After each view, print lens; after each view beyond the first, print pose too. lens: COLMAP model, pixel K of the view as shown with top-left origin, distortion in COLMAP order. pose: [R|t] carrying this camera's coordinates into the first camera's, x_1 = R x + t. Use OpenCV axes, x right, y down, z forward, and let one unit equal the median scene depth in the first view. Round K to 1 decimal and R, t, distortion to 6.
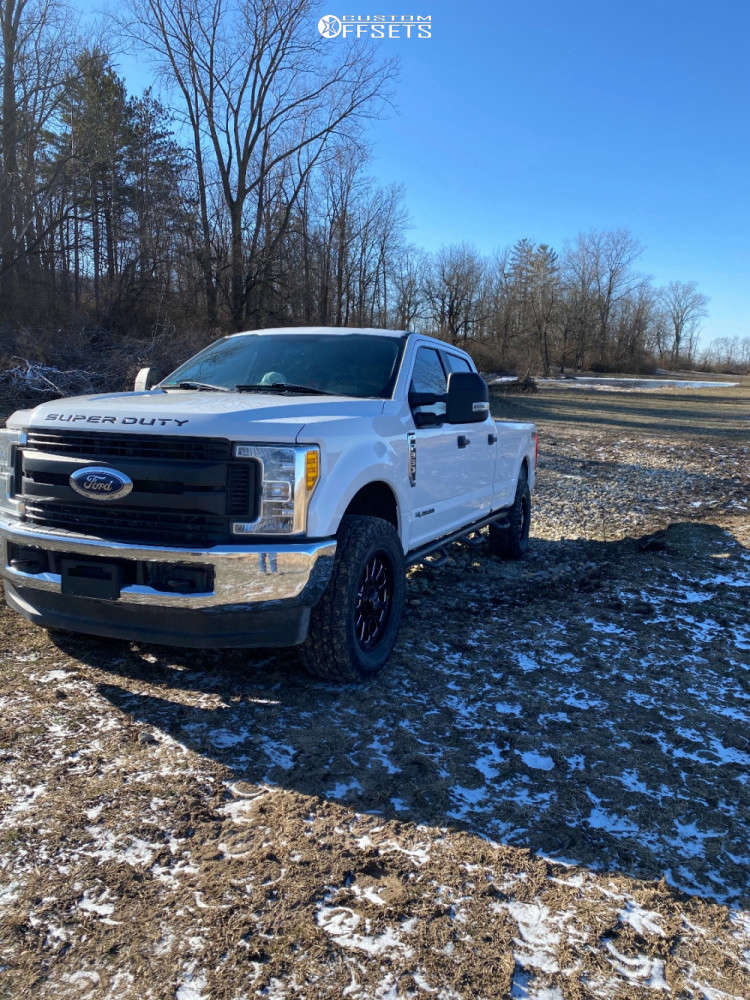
lens RADIAL K [[774.7, 0, 379.6], [0, 774.7, 493.9], [0, 0, 1]] dist [0.014003, -0.007064]
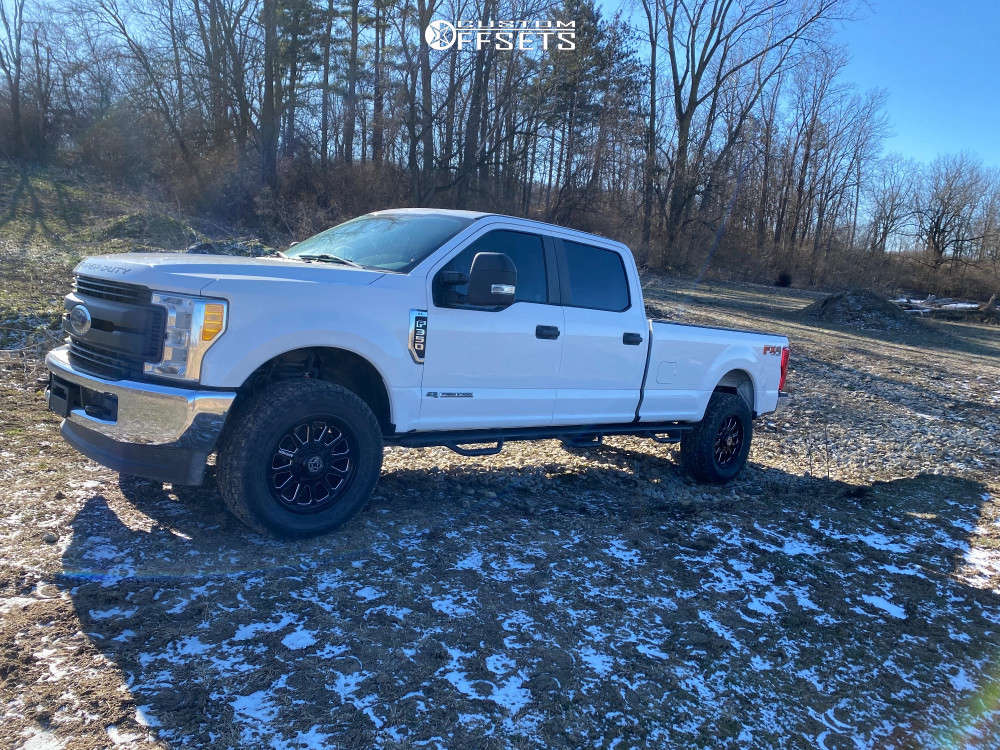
lens RADIAL K [[774.7, 0, 498.5], [0, 774.7, 360.2], [0, 0, 1]] dist [0.014003, -0.007064]
pose [[0.900203, 0.100819, -0.423639, 0.569467], [-0.125076, 0.991700, -0.029770, 0.002727], [0.417122, 0.079786, 0.905342, 0.155976]]
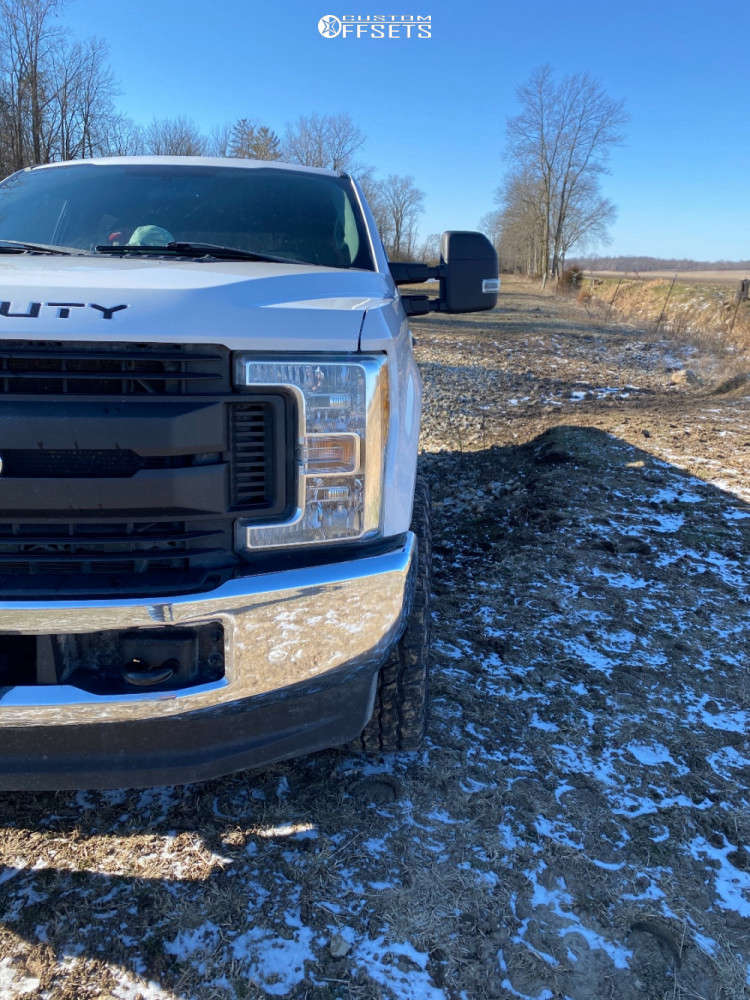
lens RADIAL K [[770.6, 0, 375.0], [0, 770.6, 500.0], [0, 0, 1]] dist [0.020698, -0.009497]
pose [[0.941557, -0.092006, 0.324046, -0.205145], [0.047027, 0.988458, 0.144010, -0.033214], [-0.333556, -0.120355, 0.935016, 0.414177]]
